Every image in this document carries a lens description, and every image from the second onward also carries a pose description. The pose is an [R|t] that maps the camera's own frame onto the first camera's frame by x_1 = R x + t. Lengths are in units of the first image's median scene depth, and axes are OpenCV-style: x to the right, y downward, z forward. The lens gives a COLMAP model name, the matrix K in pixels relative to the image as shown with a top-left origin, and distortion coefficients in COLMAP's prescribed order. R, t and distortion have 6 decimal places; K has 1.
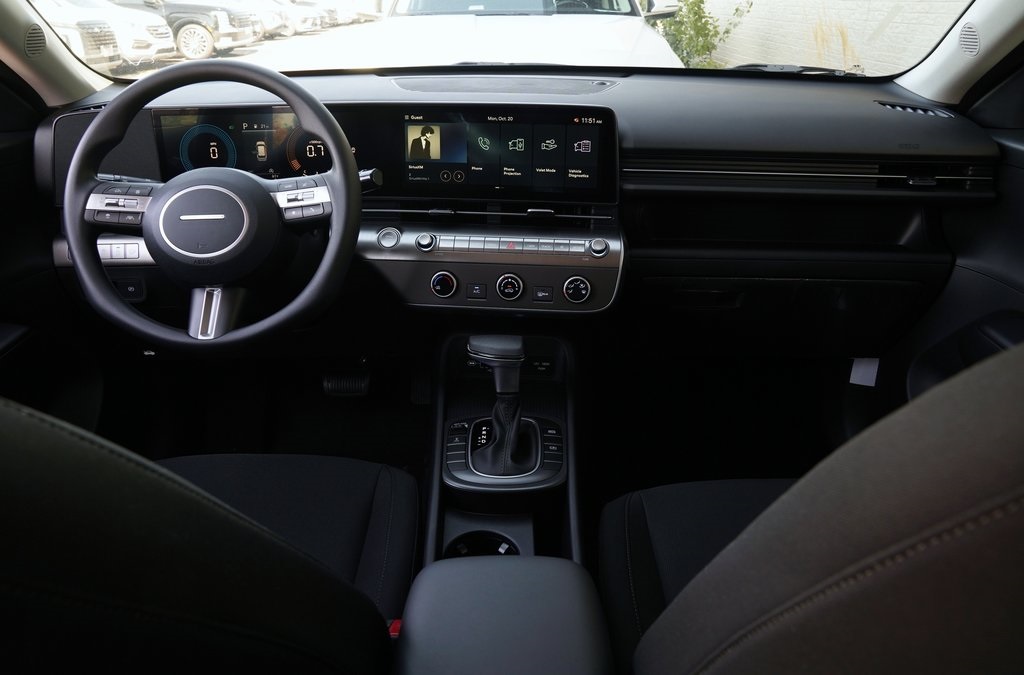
lens RADIAL K [[707.0, 0, 512.0], [0, 707.0, 337.5], [0, 0, 1]] dist [-0.133538, 0.096789]
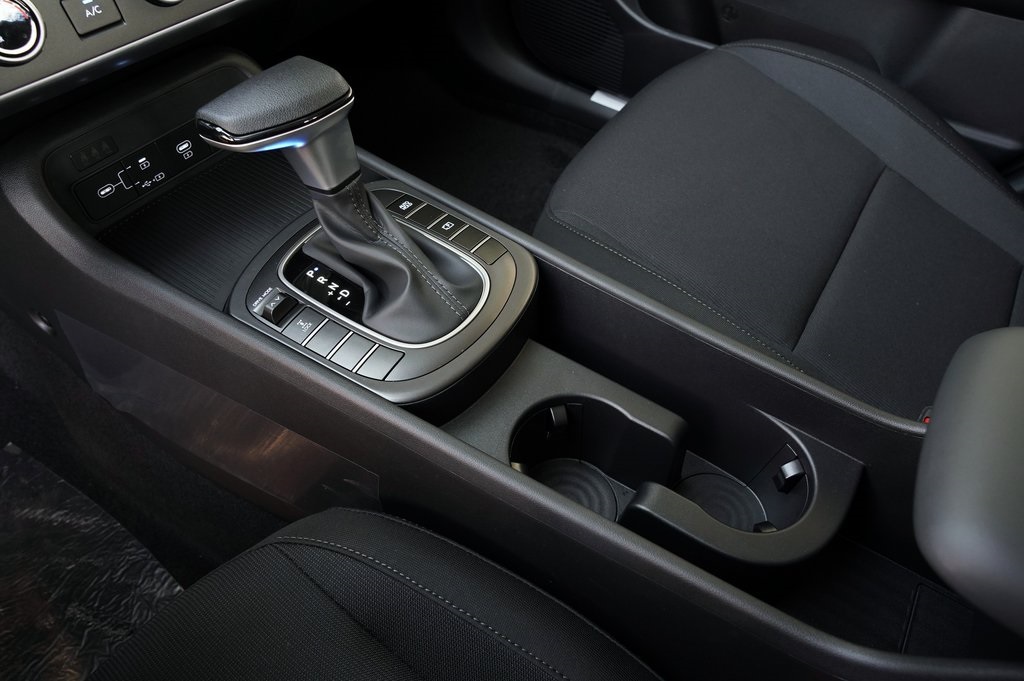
lens RADIAL K [[708.2, 0, 512.0], [0, 708.2, 340.5], [0, 0, 1]] dist [-0.133819, 0.090150]
pose [[0.545084, -0.637828, 0.544113, -0.251914], [0.326664, 0.759292, 0.562820, -0.063034], [-0.772123, -0.129042, 0.622234, 0.567405]]
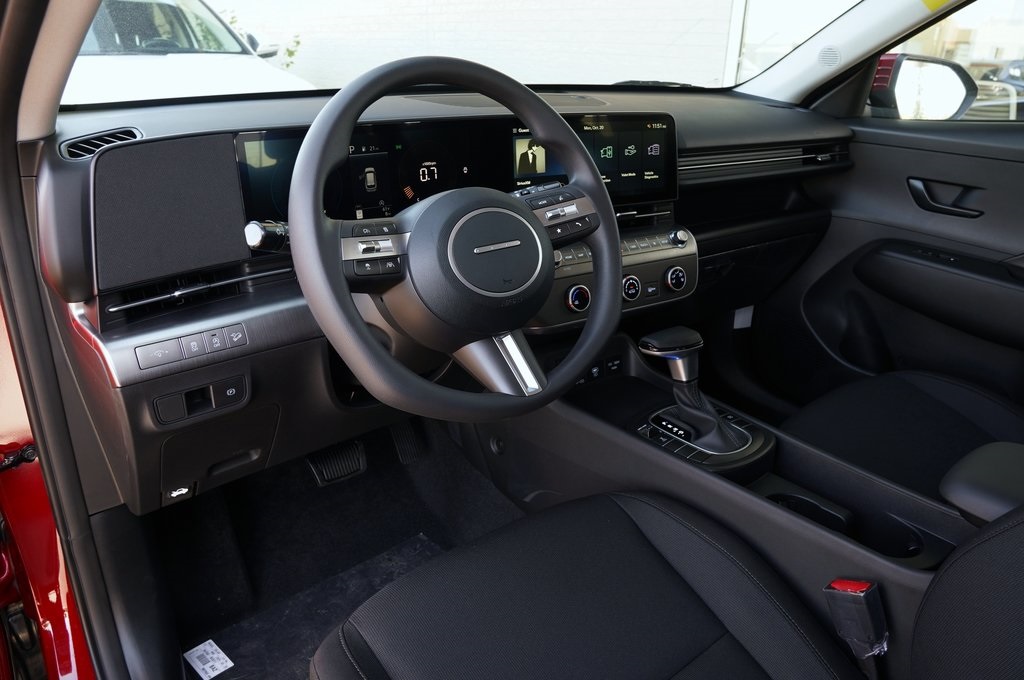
lens RADIAL K [[708.2, 0, 512.0], [0, 708.2, 340.0], [0, 0, 1]] dist [-0.133819, 0.090150]
pose [[0.778933, -0.222821, 0.586187, -0.765608], [0.254012, 0.966738, 0.029941, -0.073522], [-0.573360, 0.125576, 0.809623, 0.276305]]
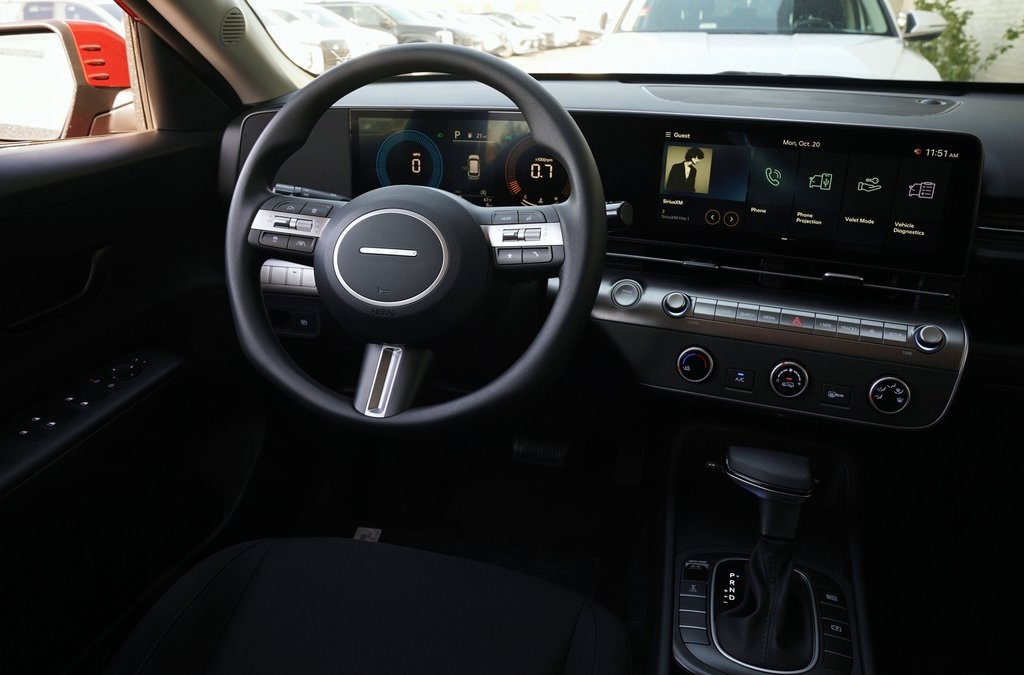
lens RADIAL K [[707.0, 0, 512.0], [0, 707.0, 337.5], [0, 0, 1]] dist [-0.133538, 0.096789]
pose [[0.960460, 0.107232, -0.256938, -0.097252], [-0.115235, 0.993205, -0.016249, -0.070654], [0.253450, 0.045215, 0.966291, 0.253640]]
